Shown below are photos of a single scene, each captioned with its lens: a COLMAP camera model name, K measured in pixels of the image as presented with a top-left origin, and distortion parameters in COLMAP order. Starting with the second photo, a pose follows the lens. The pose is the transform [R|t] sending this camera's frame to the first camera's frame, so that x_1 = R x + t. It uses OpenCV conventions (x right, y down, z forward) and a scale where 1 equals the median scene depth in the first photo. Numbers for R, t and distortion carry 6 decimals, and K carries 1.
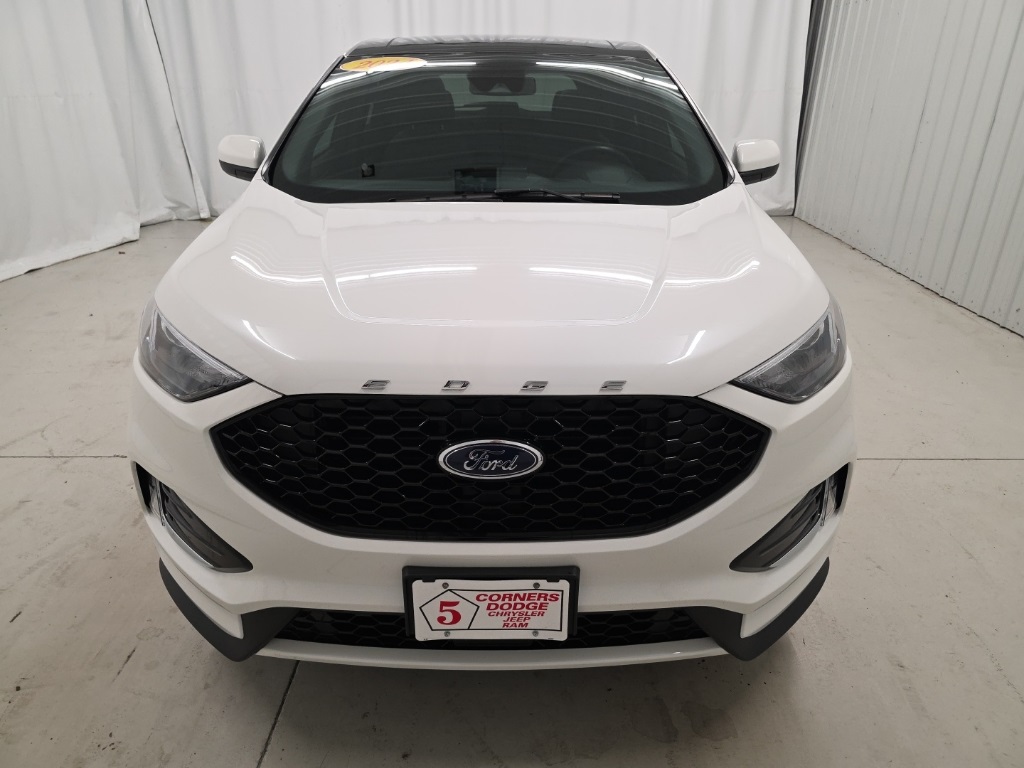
lens RADIAL K [[701.3, 0, 517.7], [0, 701.3, 384.2], [0, 0, 1]] dist [0.054577, -0.053640]
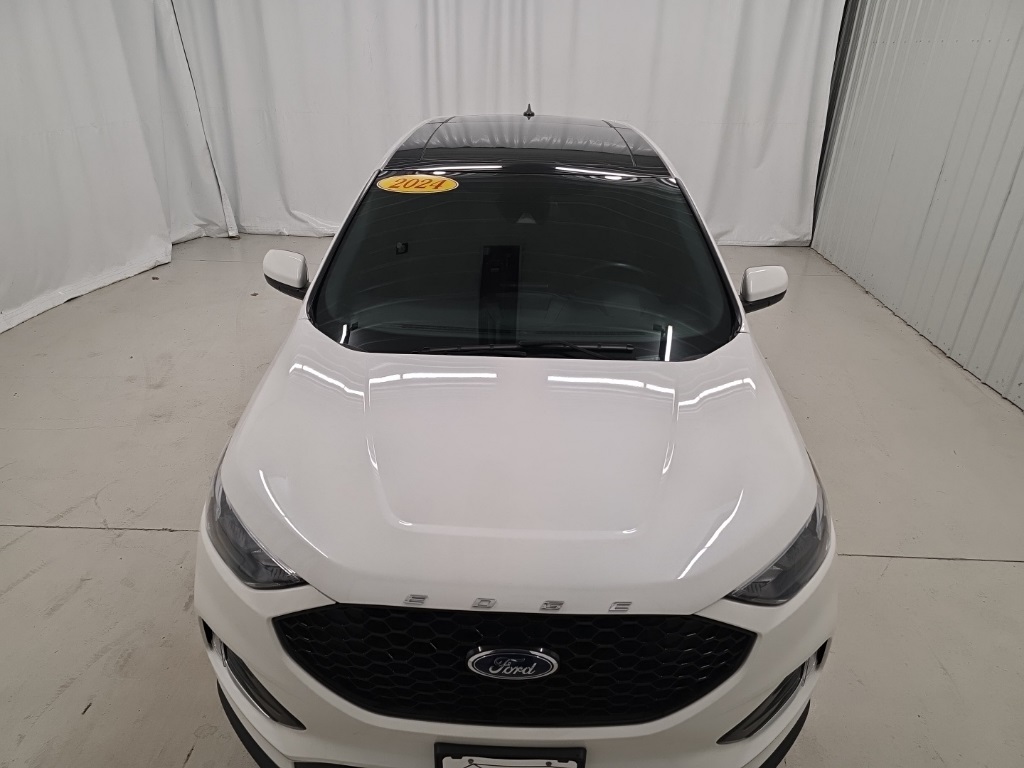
lens RADIAL K [[701.3, 0, 517.3], [0, 701.3, 388.5], [0, 0, 1]] dist [0.054577, -0.053640]
pose [[0.999440, 0.027692, -0.018779, -0.011769], [-0.026715, 0.998371, 0.050415, -0.223025], [0.020144, -0.049885, 0.998552, -0.080135]]
